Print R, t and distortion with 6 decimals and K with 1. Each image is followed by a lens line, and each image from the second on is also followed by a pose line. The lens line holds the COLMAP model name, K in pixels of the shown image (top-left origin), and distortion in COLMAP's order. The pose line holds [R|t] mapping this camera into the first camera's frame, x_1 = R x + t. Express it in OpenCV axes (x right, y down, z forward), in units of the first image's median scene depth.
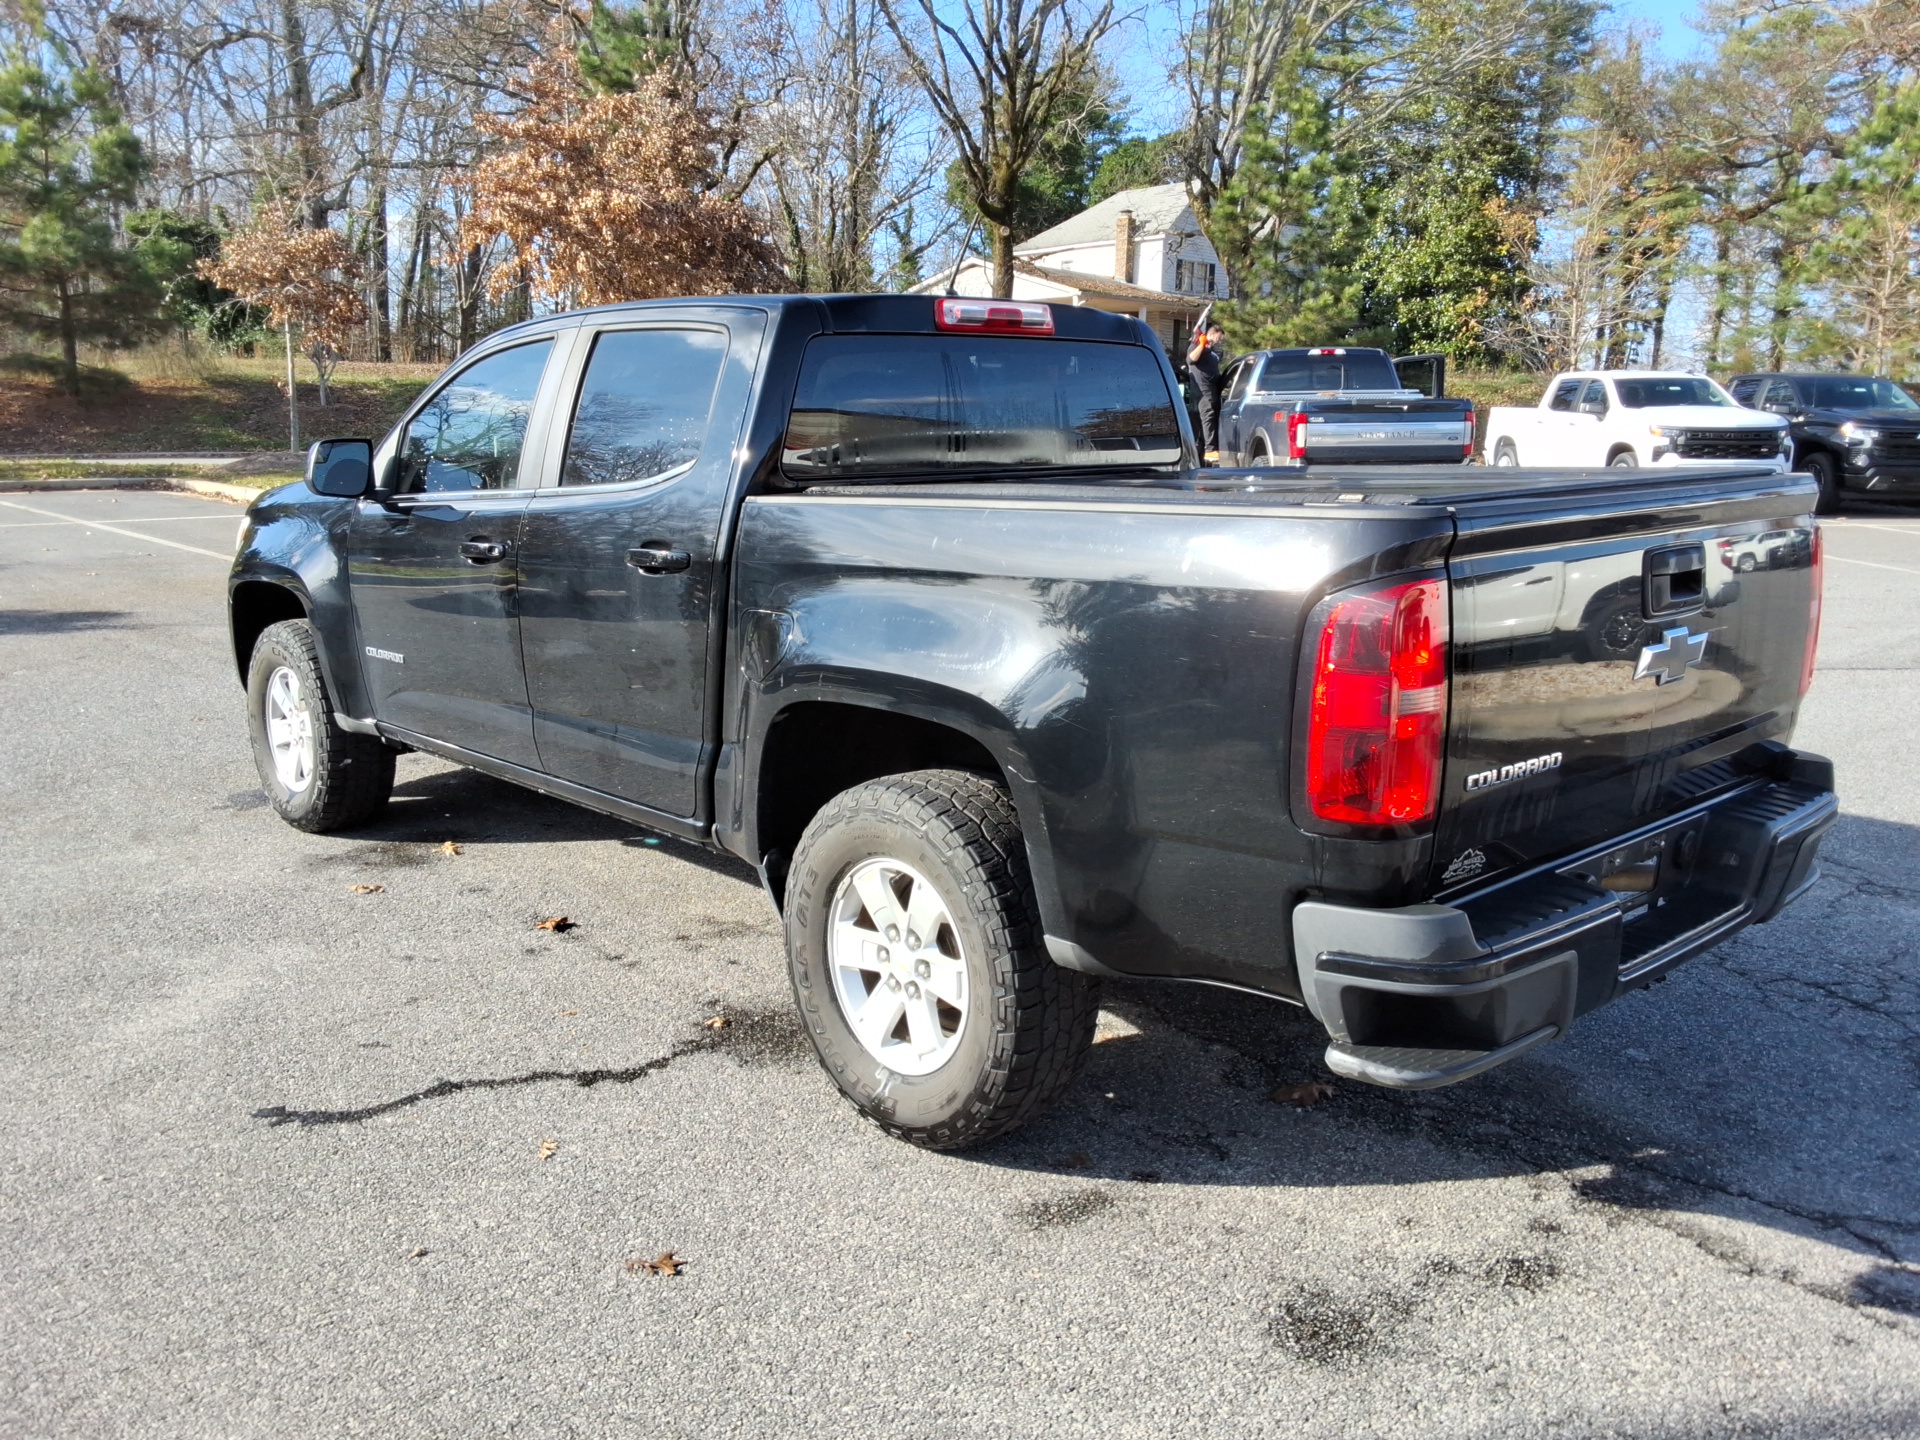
lens RADIAL K [[1547.7, 0, 963.0], [0, 1547.7, 715.3], [0, 0, 1]] dist [0.098779, -0.137027]
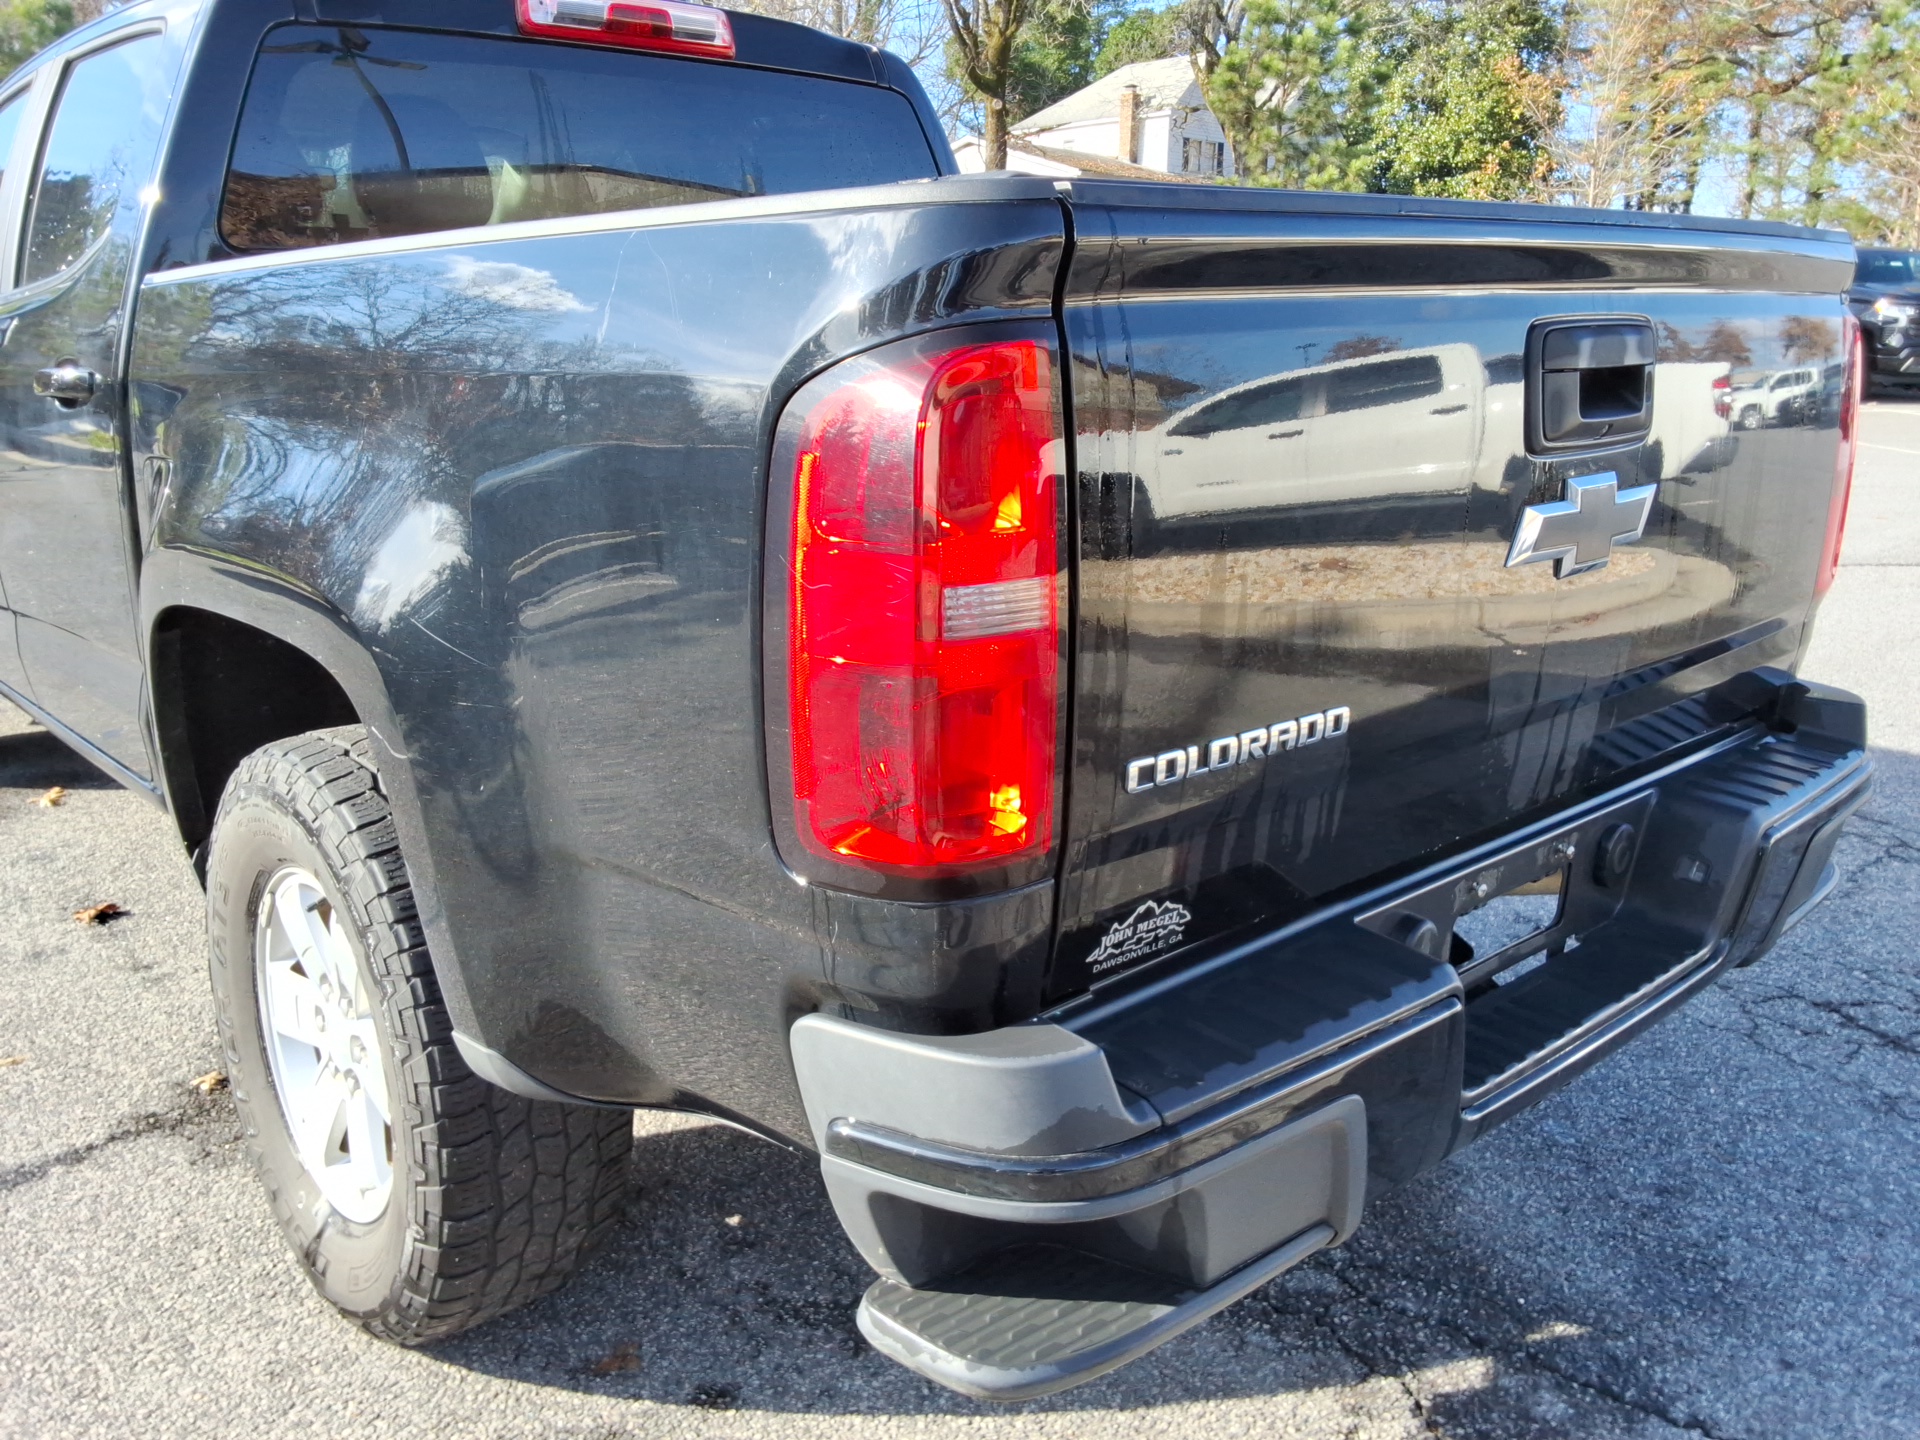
lens RADIAL K [[1547.7, 0, 970.8], [0, 1547.7, 710.0], [0, 0, 1]] dist [0.098779, -0.137027]
pose [[0.999984, -0.000500, -0.005685, 0.133575], [0.000839, 0.998212, 0.059759, -0.003287], [0.005645, -0.059763, 0.998197, 0.248936]]
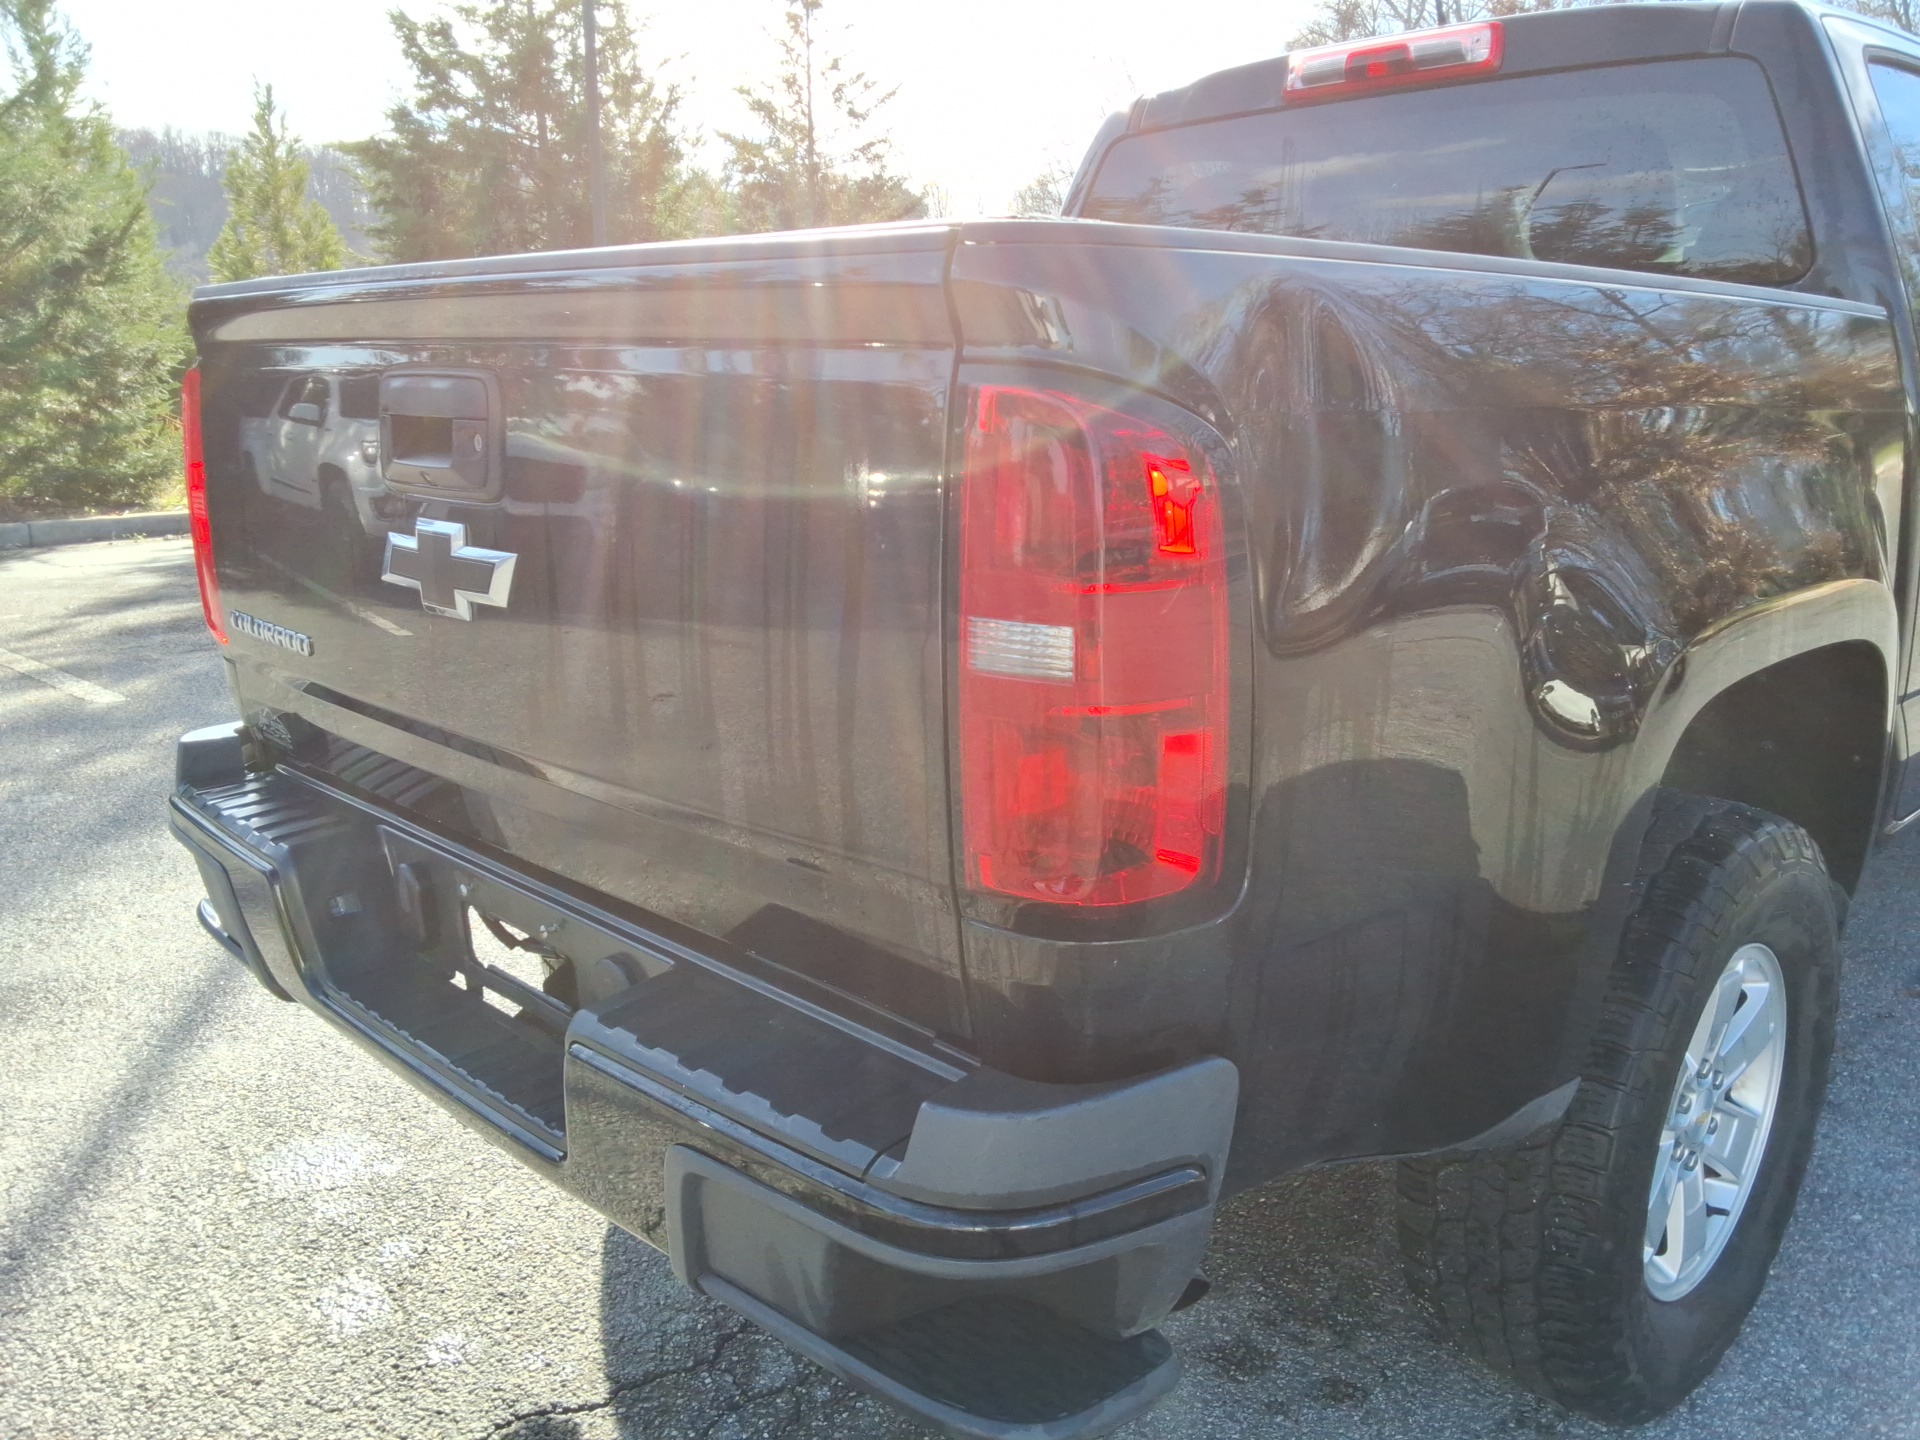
lens RADIAL K [[1547.7, 0, 977.0], [0, 1547.7, 719.2], [0, 0, 1]] dist [0.098779, -0.137027]
pose [[0.040618, 0.237077, -0.970641, 0.571724], [-0.192023, 0.955187, 0.225267, -0.083681], [0.980549, 0.177236, 0.084322, 0.644429]]
